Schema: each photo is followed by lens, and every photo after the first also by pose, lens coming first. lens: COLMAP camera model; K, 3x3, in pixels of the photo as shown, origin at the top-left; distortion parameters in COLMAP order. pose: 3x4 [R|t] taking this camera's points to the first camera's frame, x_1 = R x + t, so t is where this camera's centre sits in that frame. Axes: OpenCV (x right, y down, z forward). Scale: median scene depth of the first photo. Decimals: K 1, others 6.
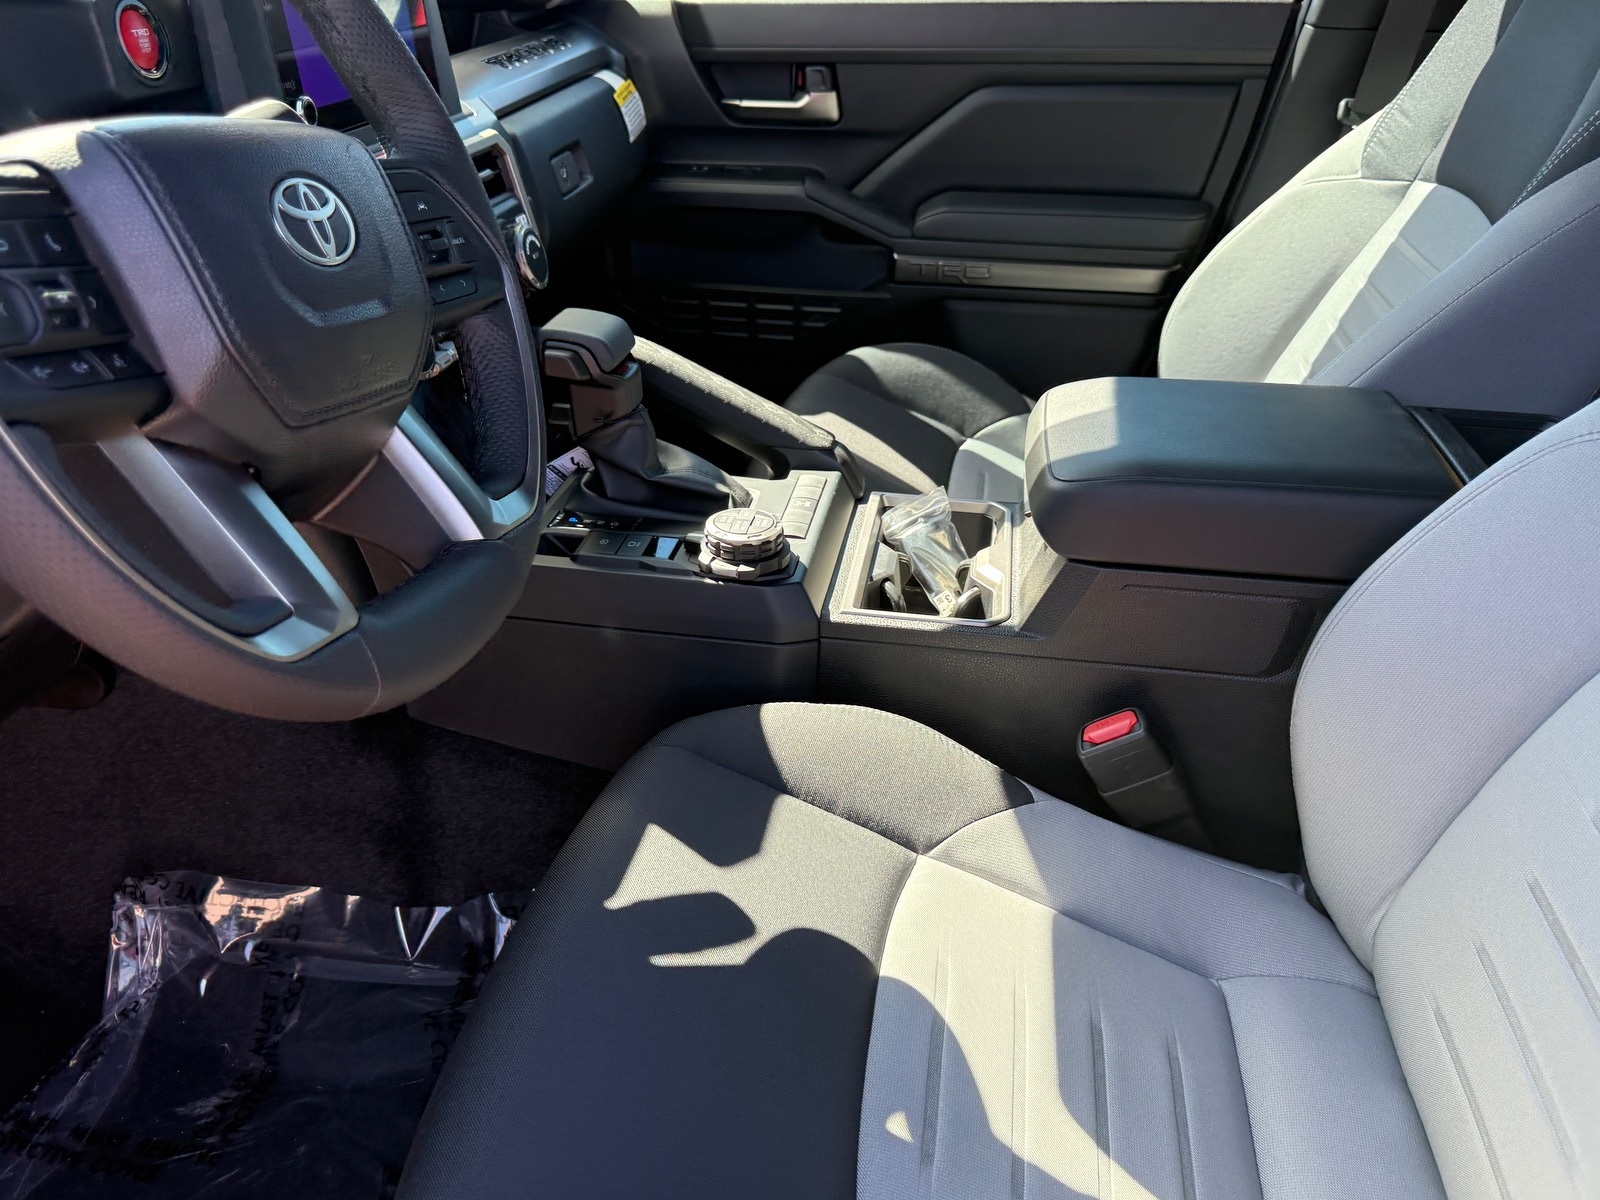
lens RADIAL K [[1283.9, 0, 800.0], [0, 1283.9, 600.0], [0, 0, 1]] dist [0.125168, -0.282345]
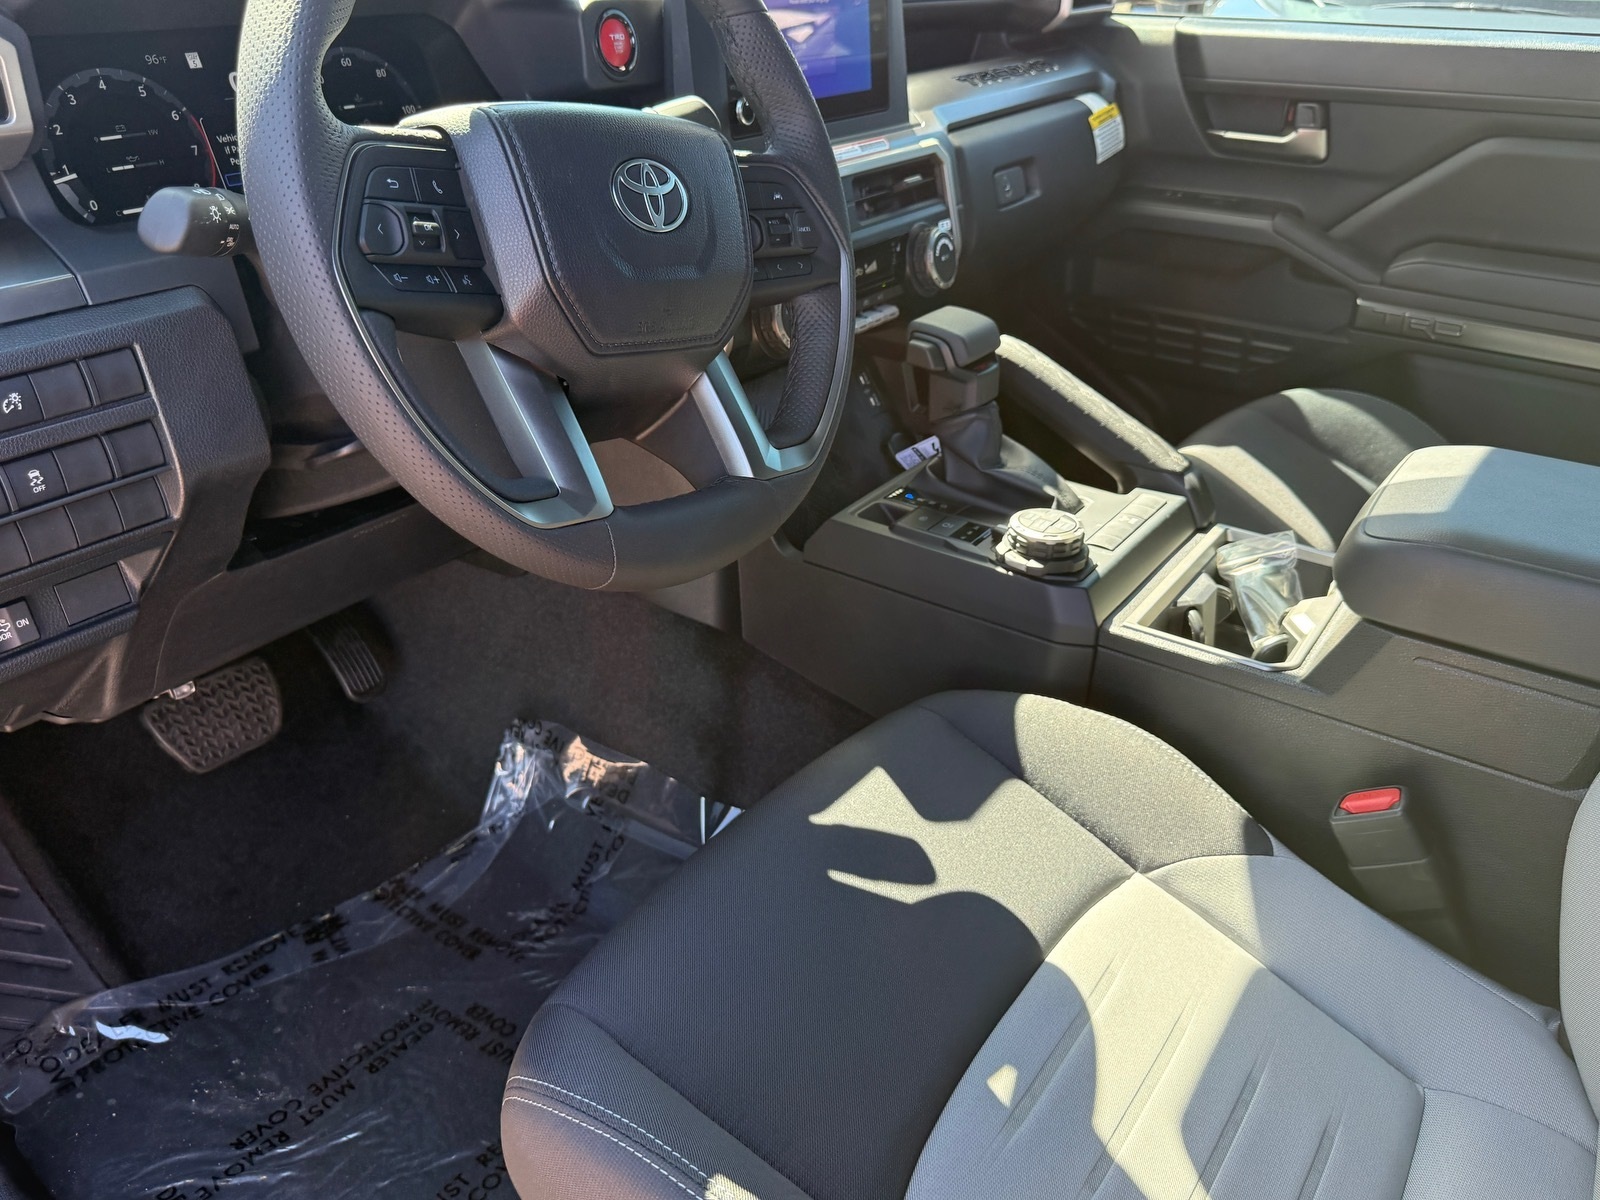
lens RADIAL K [[1283.9, 0, 800.0], [0, 1283.9, 600.0], [0, 0, 1]] dist [0.125168, -0.282345]
pose [[0.904983, 0.203041, -0.373873, 0.176009], [-0.208273, 0.977703, 0.026828, 0.015293], [0.370984, 0.053588, 0.927092, -0.048659]]
